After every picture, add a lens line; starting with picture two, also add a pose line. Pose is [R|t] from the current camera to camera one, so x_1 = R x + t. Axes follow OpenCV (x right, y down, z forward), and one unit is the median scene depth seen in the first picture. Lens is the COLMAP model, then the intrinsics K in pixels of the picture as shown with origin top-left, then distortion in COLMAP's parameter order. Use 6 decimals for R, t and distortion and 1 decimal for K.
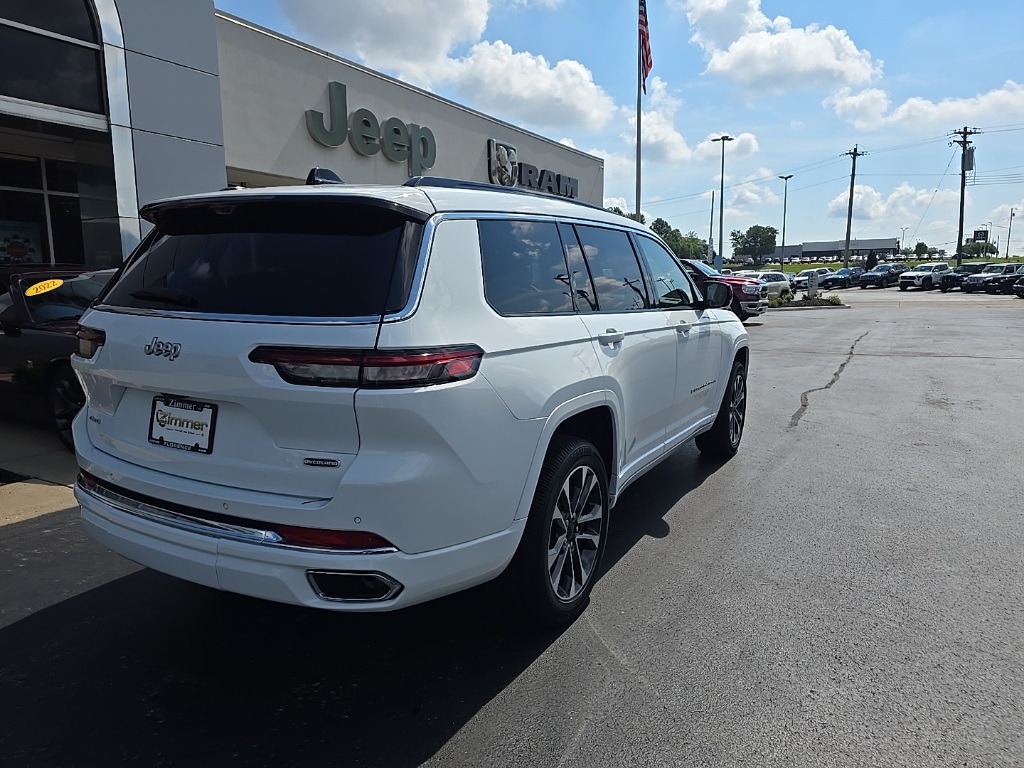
lens RADIAL K [[686.1, 0, 507.8], [0, 686.1, 381.0], [0, 0, 1]] dist [0.051069, -0.042011]
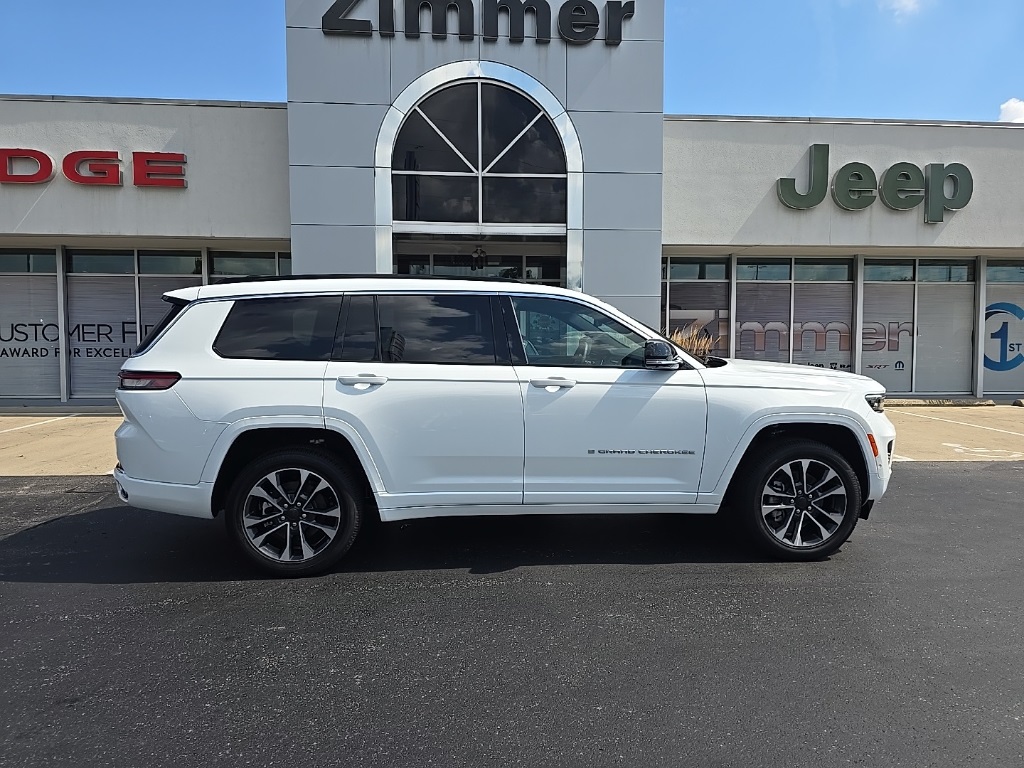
lens RADIAL K [[683.3, 0, 512.0], [0, 683.3, 384.0], [0, 0, 1]] dist [0.003065, -0.002088]
pose [[0.563952, 0.047460, -0.824443, 0.312699], [-0.117896, 0.992748, -0.023497, -0.013682], [0.817349, 0.110449, 0.565457, 0.116516]]
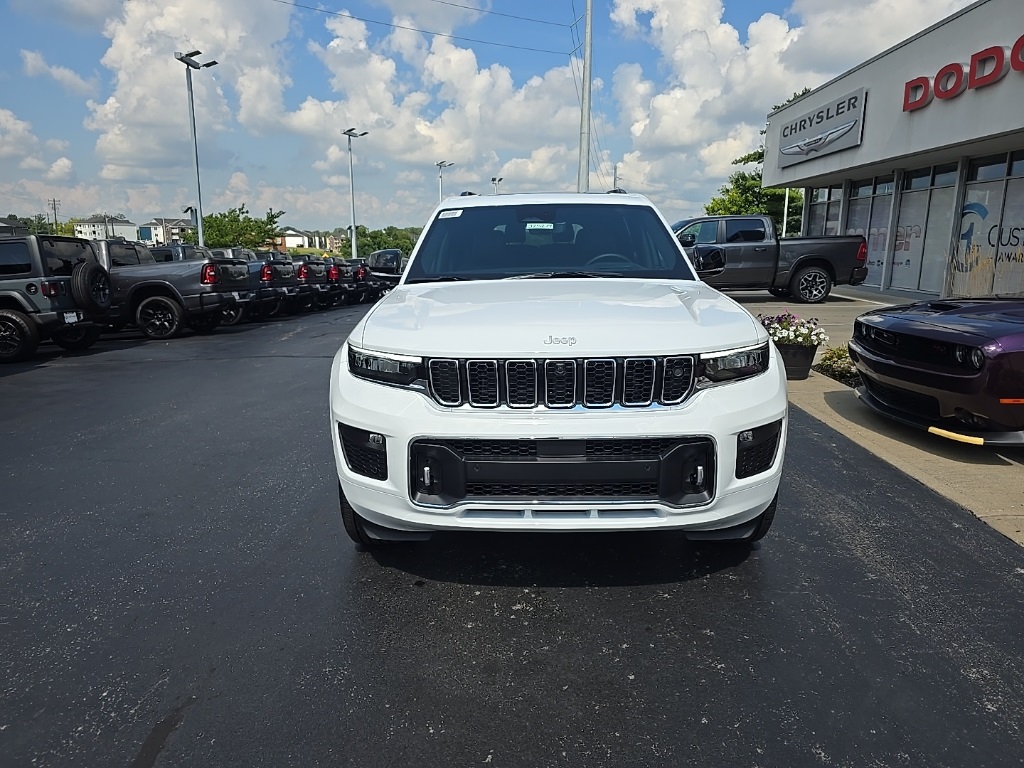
lens RADIAL K [[707.9, 0, 511.5], [0, 707.9, 401.1], [0, 0, 1]] dist [0.044711, -0.047660]
pose [[-0.871768, 0.103515, -0.478858, 1.057146], [-0.072956, 0.939096, 0.335822, -0.290578], [0.484456, 0.327695, -0.811122, 2.014310]]
